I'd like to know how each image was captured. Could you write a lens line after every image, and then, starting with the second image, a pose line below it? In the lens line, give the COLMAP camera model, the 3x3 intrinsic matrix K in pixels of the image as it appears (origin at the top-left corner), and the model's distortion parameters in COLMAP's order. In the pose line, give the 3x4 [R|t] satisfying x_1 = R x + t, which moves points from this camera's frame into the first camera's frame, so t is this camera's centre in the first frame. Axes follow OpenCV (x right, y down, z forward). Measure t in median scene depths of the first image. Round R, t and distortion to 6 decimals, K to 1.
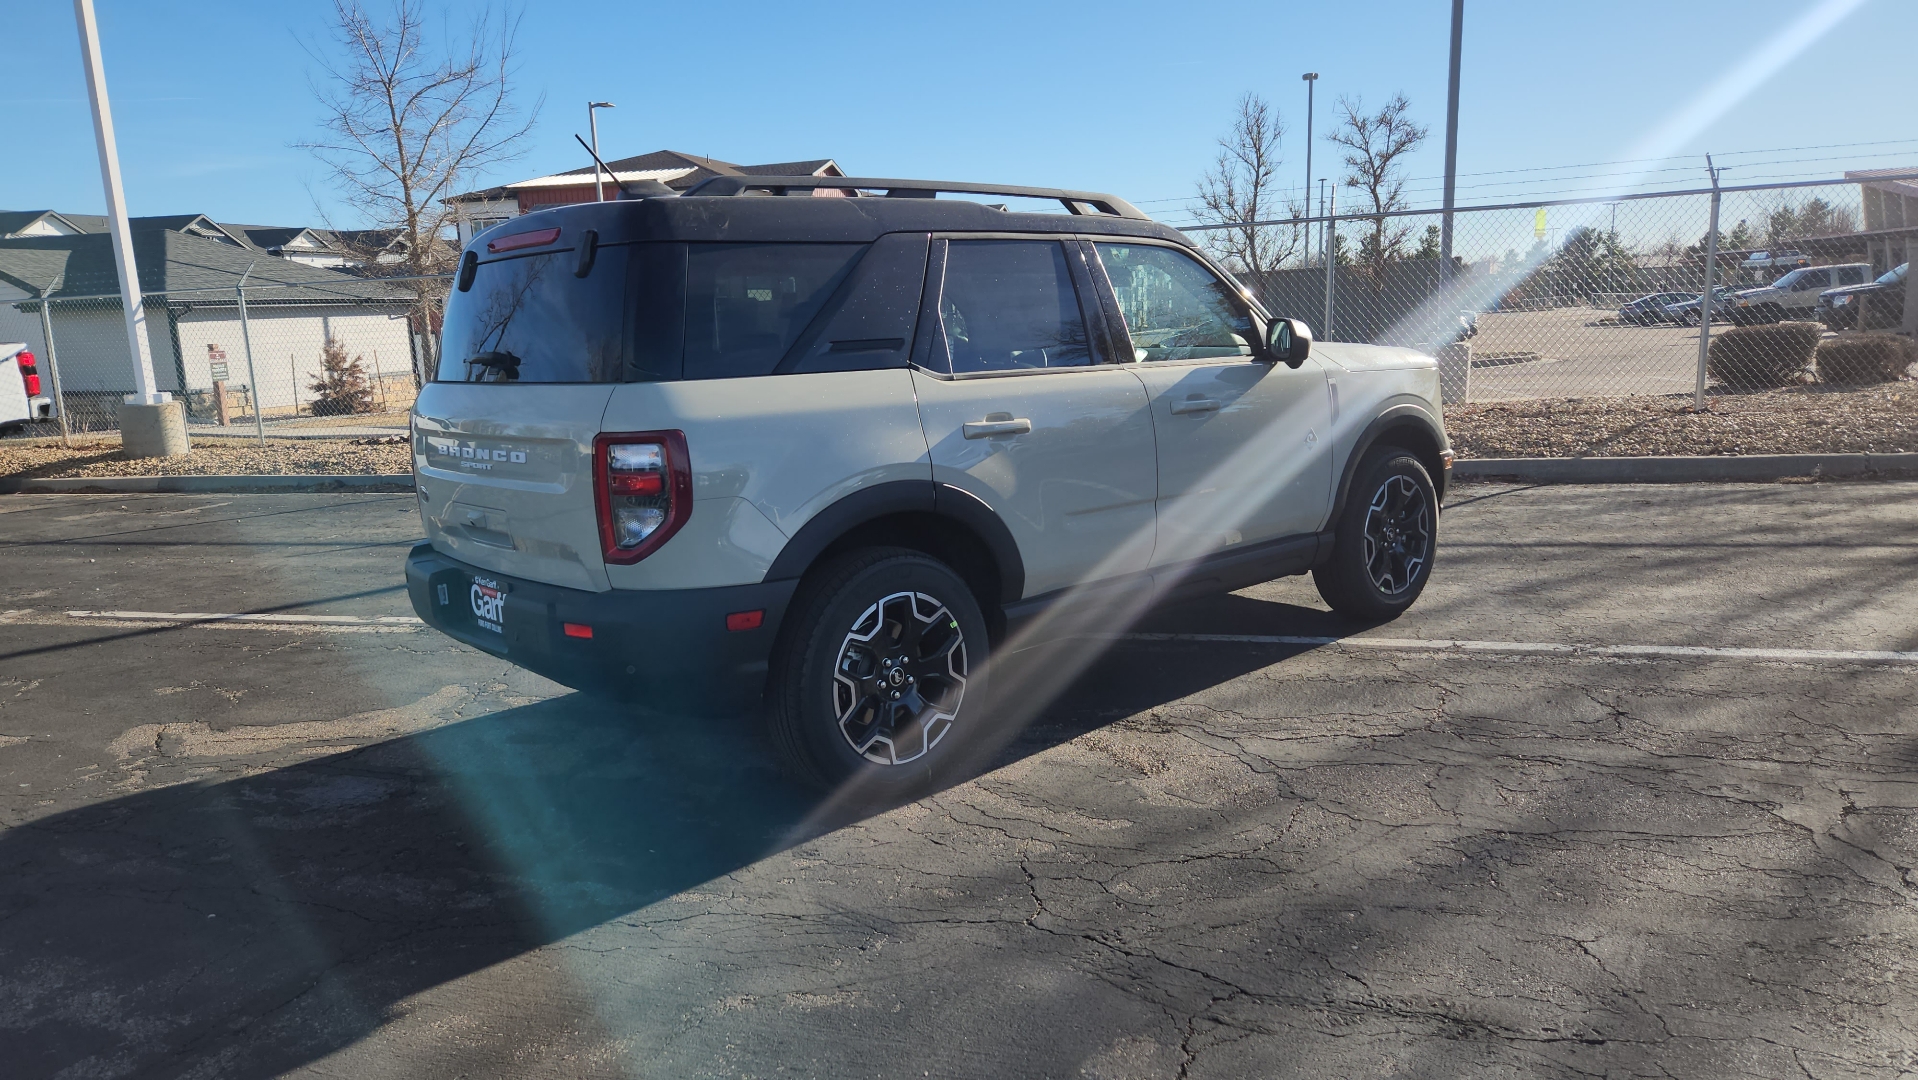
lens RADIAL K [[1287.4, 0, 945.2], [0, 1287.4, 555.1], [0, 0, 1]] dist [0.074863, -0.063040]
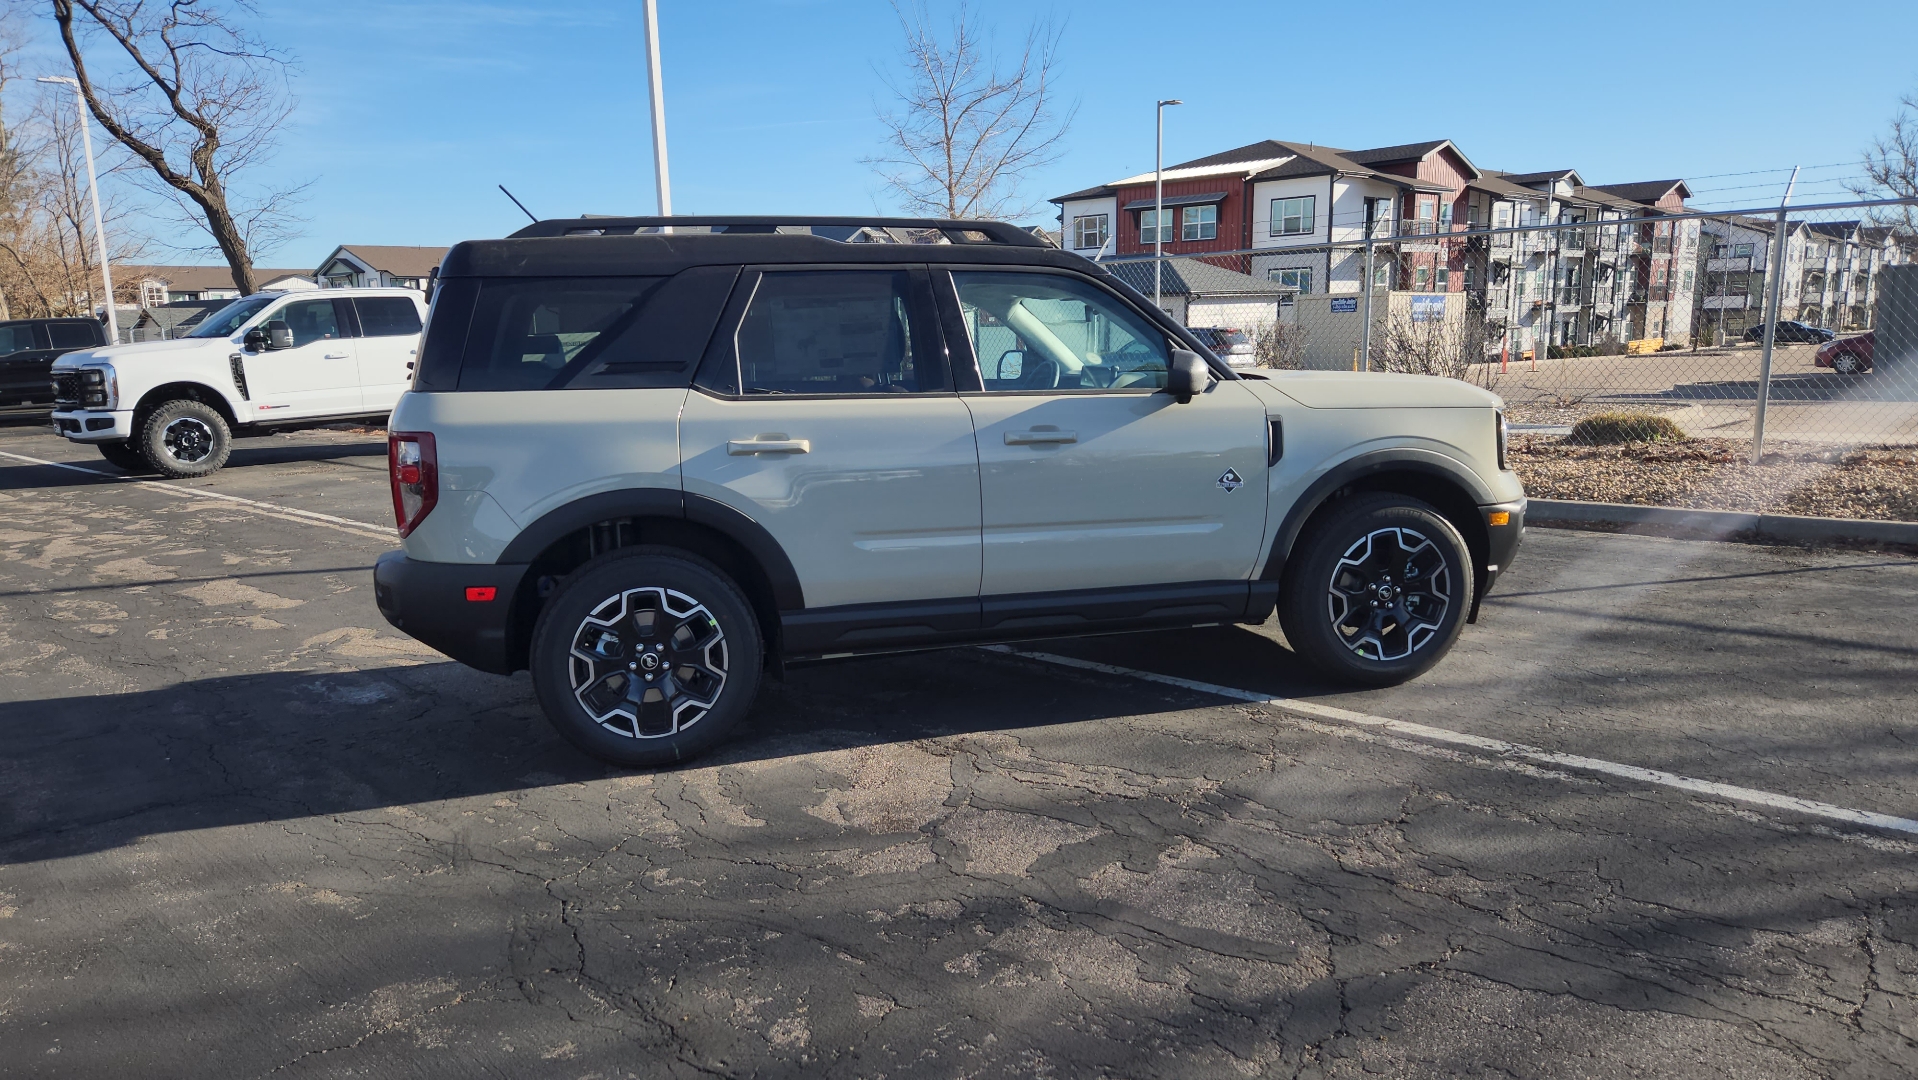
lens RADIAL K [[1290.6, 0, 940.6], [0, 1290.6, 568.0], [0, 0, 1]] dist [0.075315, -0.061979]
pose [[0.887402, 0.104686, -0.448952, 0.557982], [-0.097254, 0.994469, 0.039656, -0.045913], [0.450621, 0.008472, 0.892675, 0.081684]]
